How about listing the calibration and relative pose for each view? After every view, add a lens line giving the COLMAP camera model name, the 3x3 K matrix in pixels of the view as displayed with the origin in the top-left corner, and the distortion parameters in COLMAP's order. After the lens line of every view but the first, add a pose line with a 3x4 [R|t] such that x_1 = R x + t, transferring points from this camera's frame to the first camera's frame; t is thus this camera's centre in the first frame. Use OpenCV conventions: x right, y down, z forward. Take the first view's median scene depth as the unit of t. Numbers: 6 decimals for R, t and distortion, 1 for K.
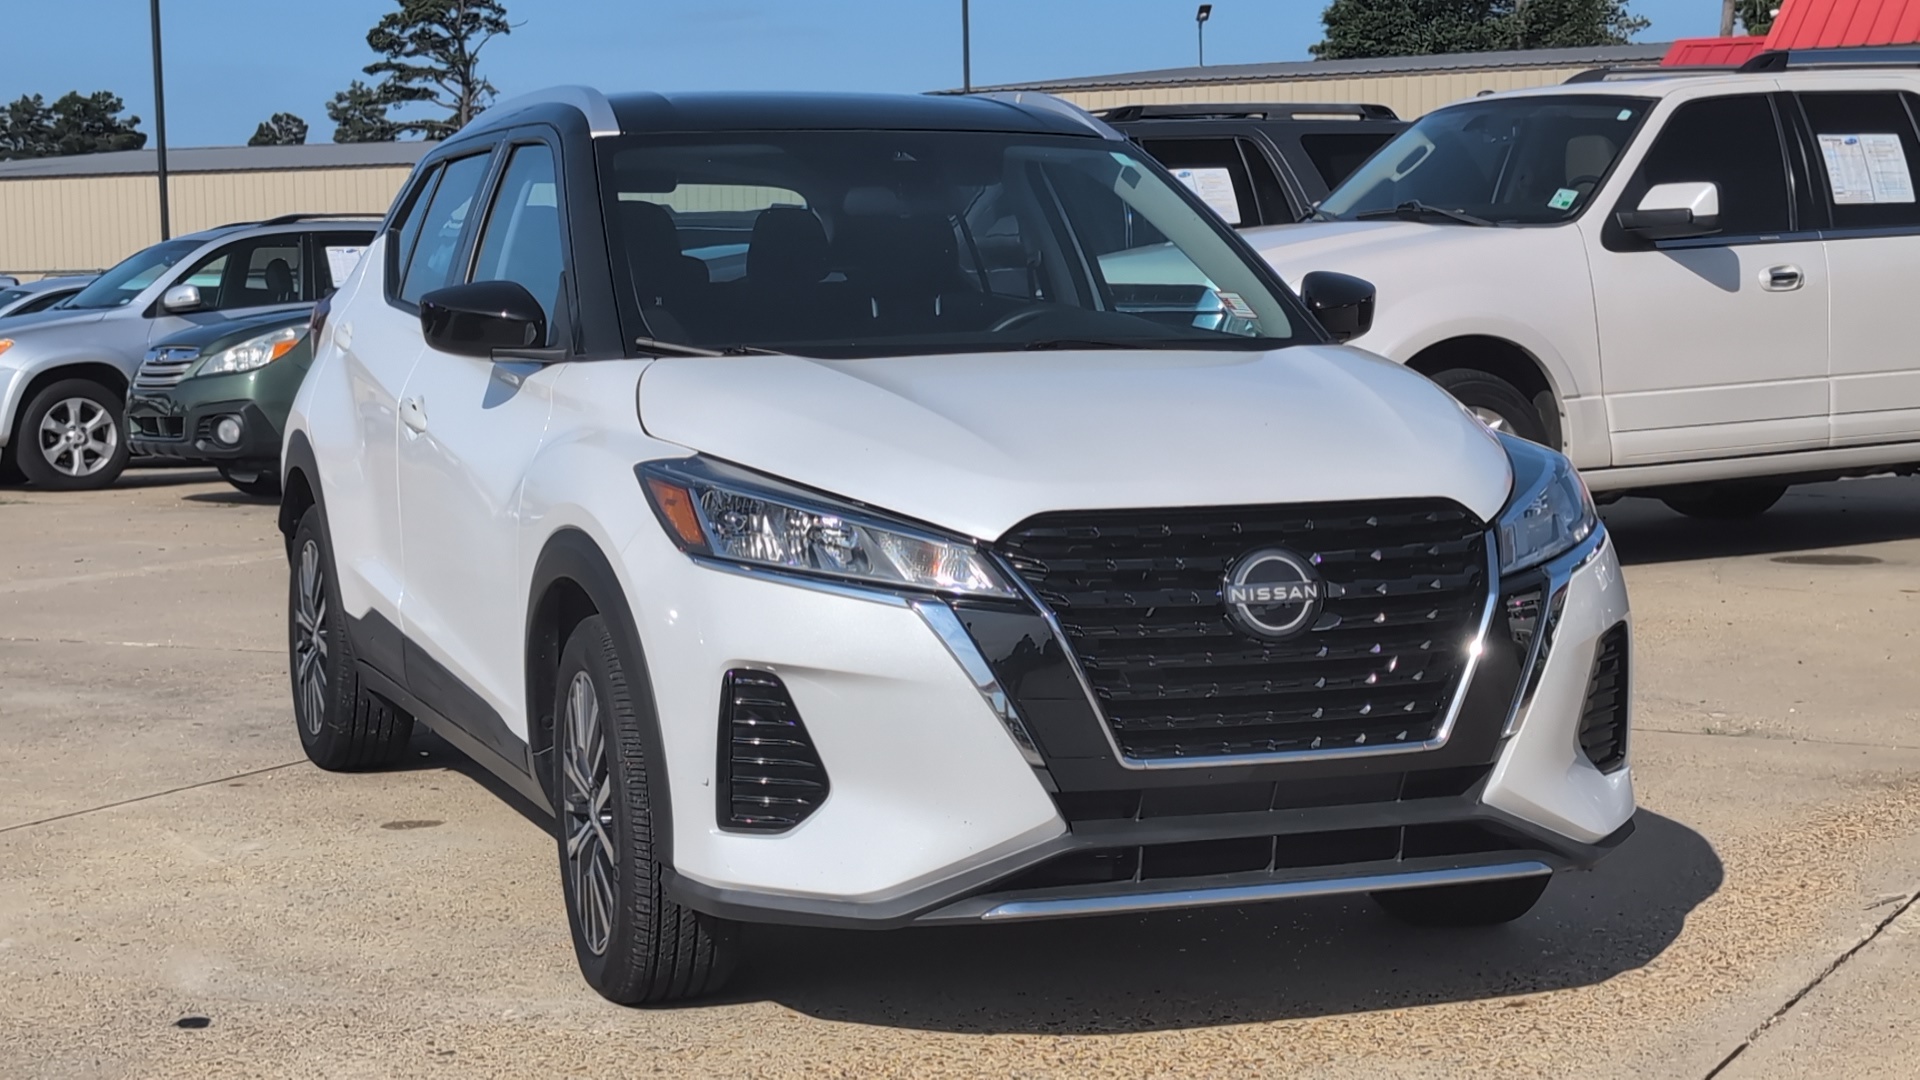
lens RADIAL K [[3116.5, 0, 960.0], [0, 3116.5, 540.0], [0, 0, 1]] dist [0.268513, -1.273826]
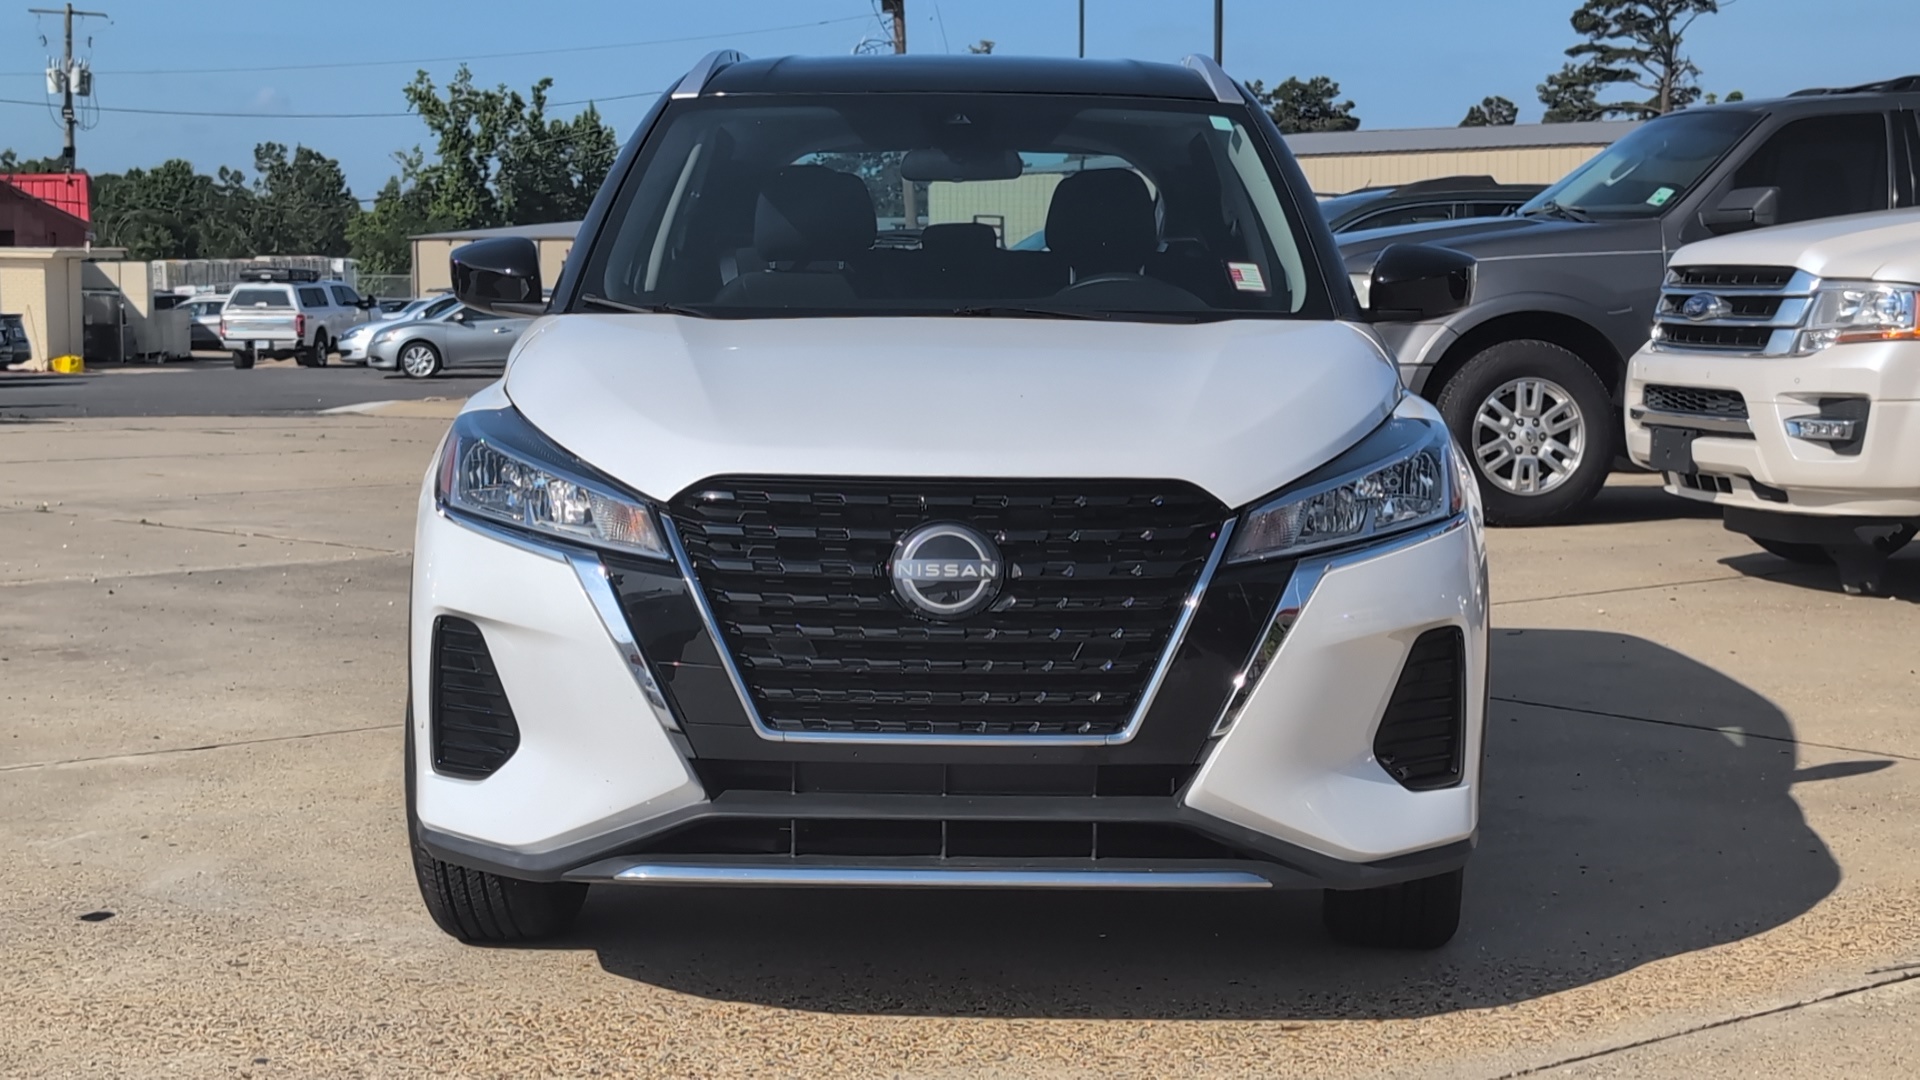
lens RADIAL K [[3116.5, 0, 960.0], [0, 3116.5, 540.0], [0, 0, 1]] dist [0.268513, -1.273826]
pose [[0.930154, 0.049610, -0.363803, 0.446573], [-0.047574, 0.998762, 0.014563, -0.006259], [0.364075, 0.003761, 0.931362, 0.104772]]
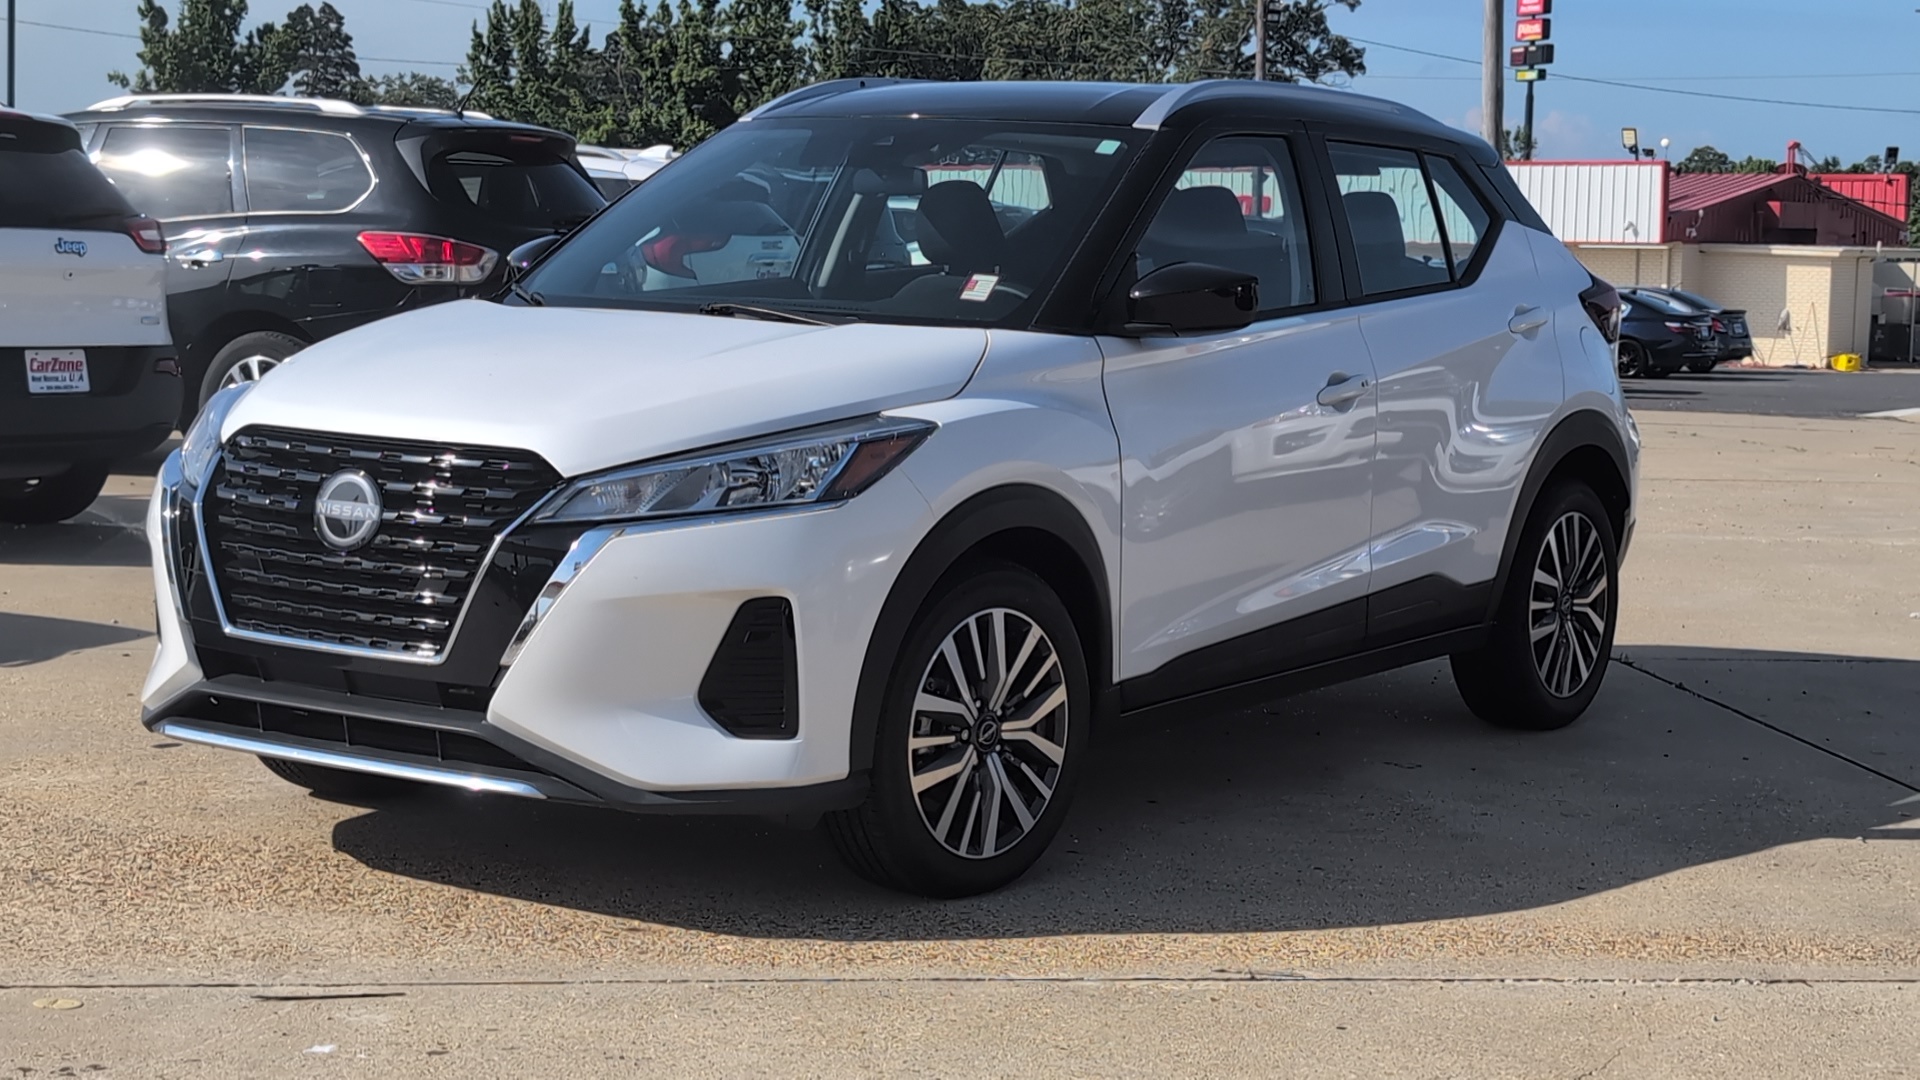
lens RADIAL K [[3116.5, 0, 960.0], [0, 3116.5, 540.0], [0, 0, 1]] dist [0.268513, -1.273826]
pose [[0.572302, 0.110901, -0.812509, 1.182708], [-0.105897, 0.992512, 0.060879, -0.067629], [0.813176, 0.051201, 0.579761, 0.491911]]
